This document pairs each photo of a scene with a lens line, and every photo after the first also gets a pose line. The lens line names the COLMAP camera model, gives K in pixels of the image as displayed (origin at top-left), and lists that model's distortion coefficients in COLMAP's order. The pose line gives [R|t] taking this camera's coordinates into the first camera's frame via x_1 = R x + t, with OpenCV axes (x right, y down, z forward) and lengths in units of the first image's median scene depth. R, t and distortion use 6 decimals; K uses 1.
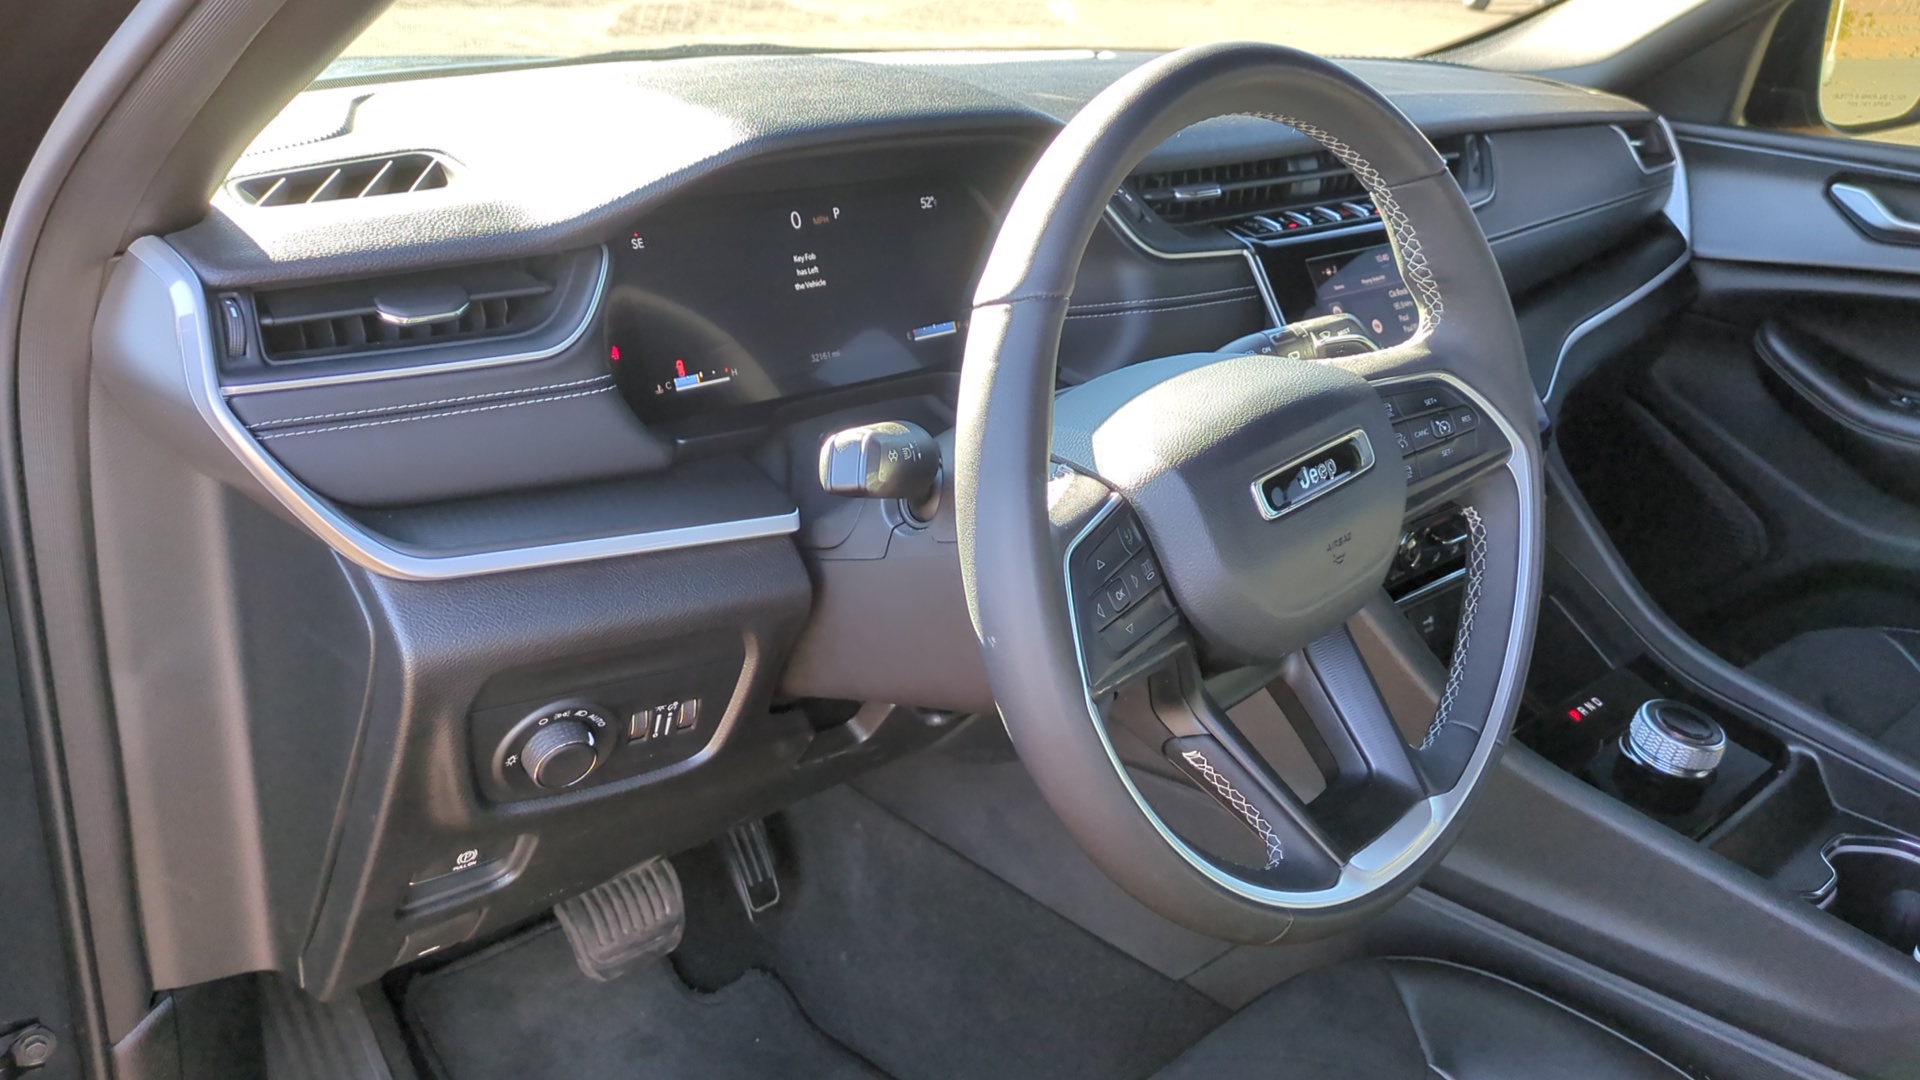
lens RADIAL K [[1650.1, 0, 972.9], [0, 1650.1, 541.6], [0, 0, 1]] dist [0.043327, -0.016761]
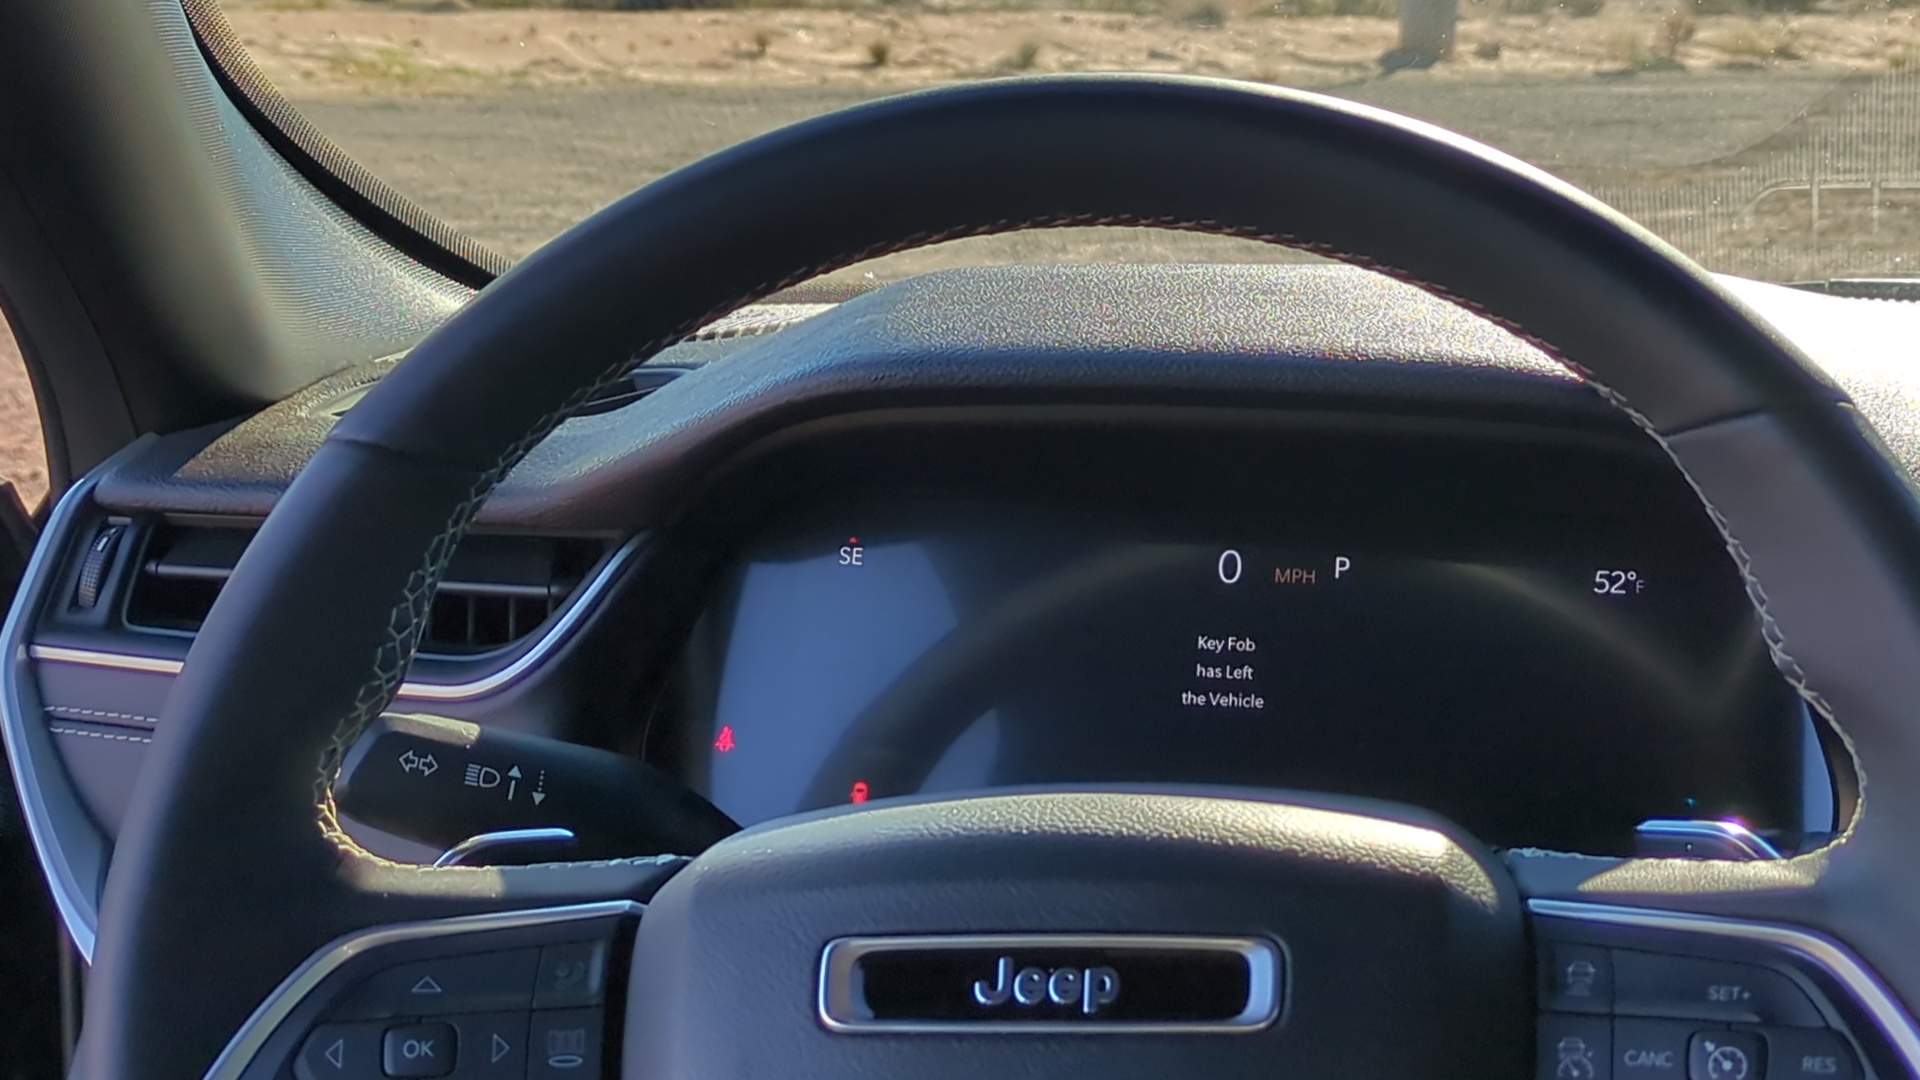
lens RADIAL K [[3253.0, 0, 960.0], [0, 3253.0, 540.0], [0, 0, 1]] dist [0.060035, -0.003013]
pose [[0.555083, 0.109328, -0.824579, 0.697684], [-0.290489, 0.954386, -0.069011, -0.125170], [0.779422, 0.277838, 0.561522, 0.445020]]
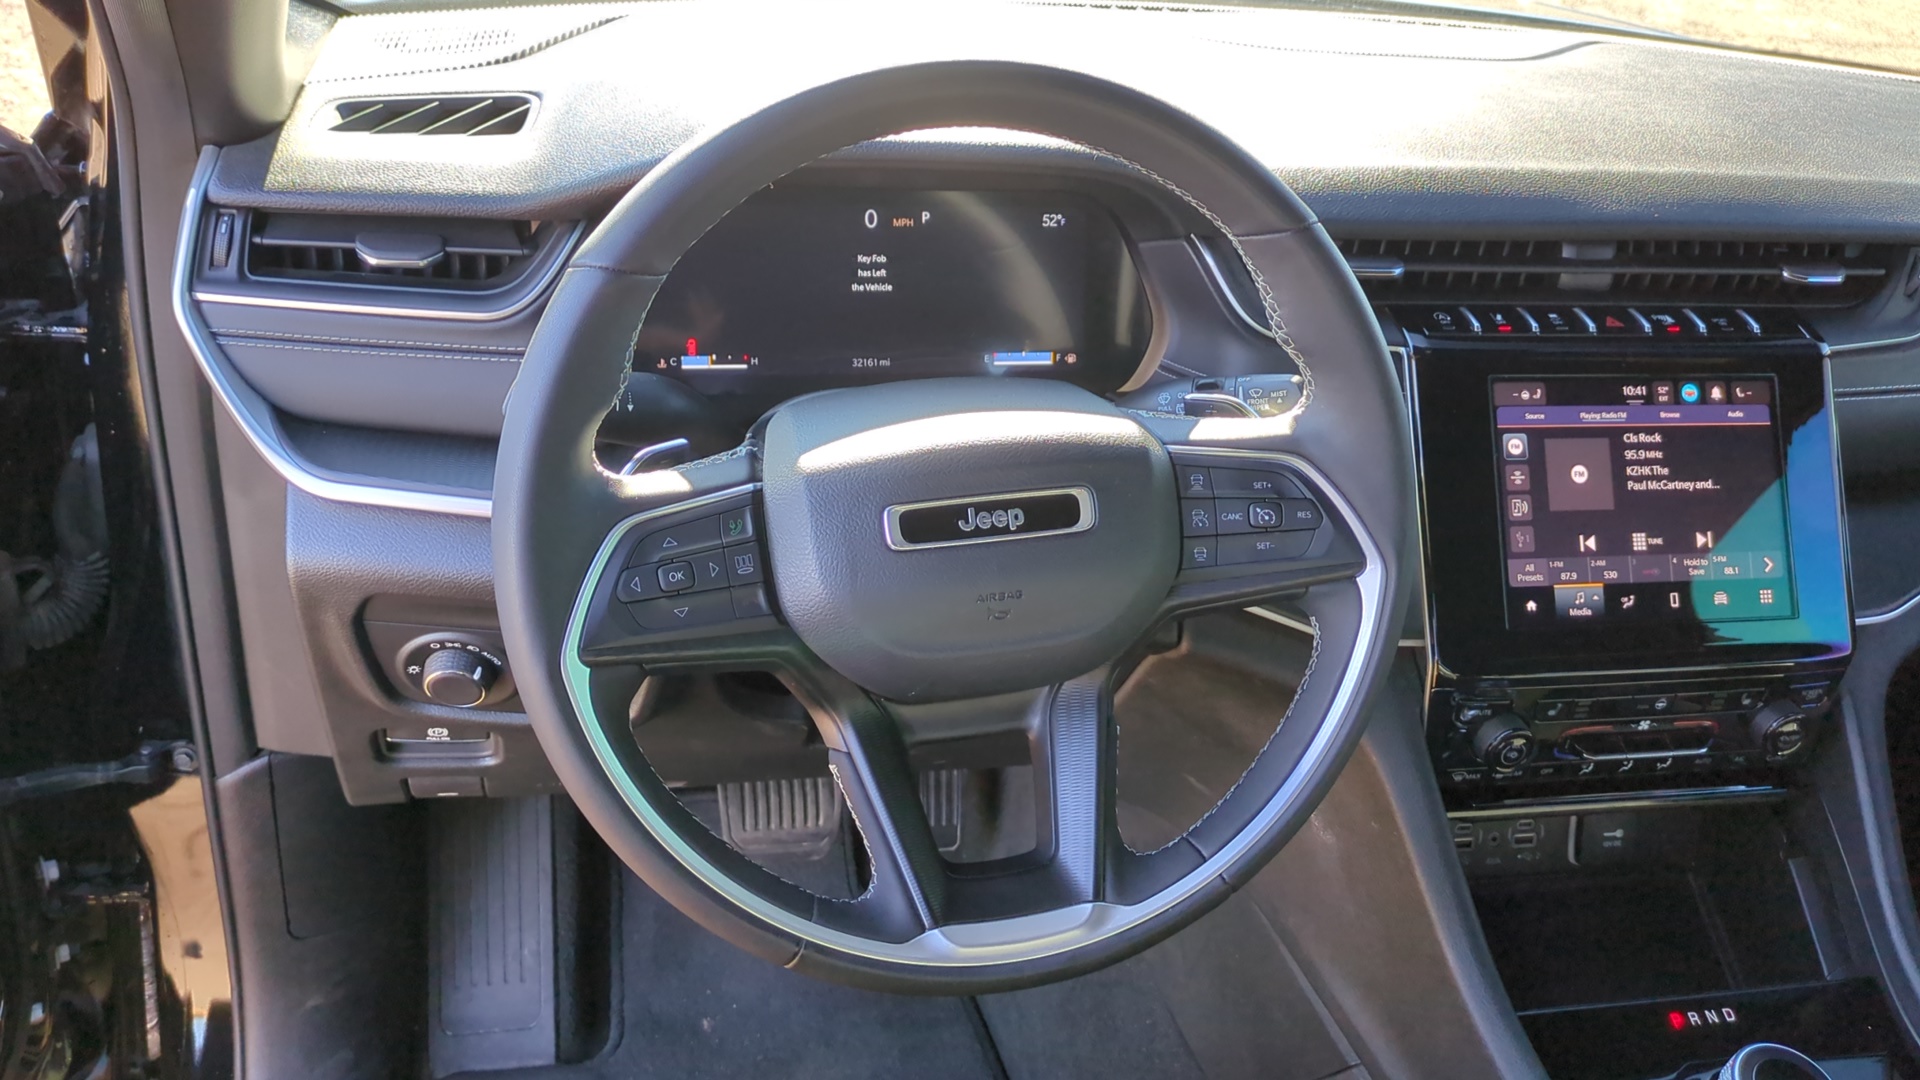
lens RADIAL K [[1650.1, 0, 972.9], [0, 1650.1, 541.6], [0, 0, 1]] dist [0.043327, -0.016761]
pose [[0.847514, 0.286093, -0.447069, 0.470900], [-0.243280, 0.957994, 0.151860, -0.193166], [0.471736, -0.019940, 0.881514, 0.195499]]
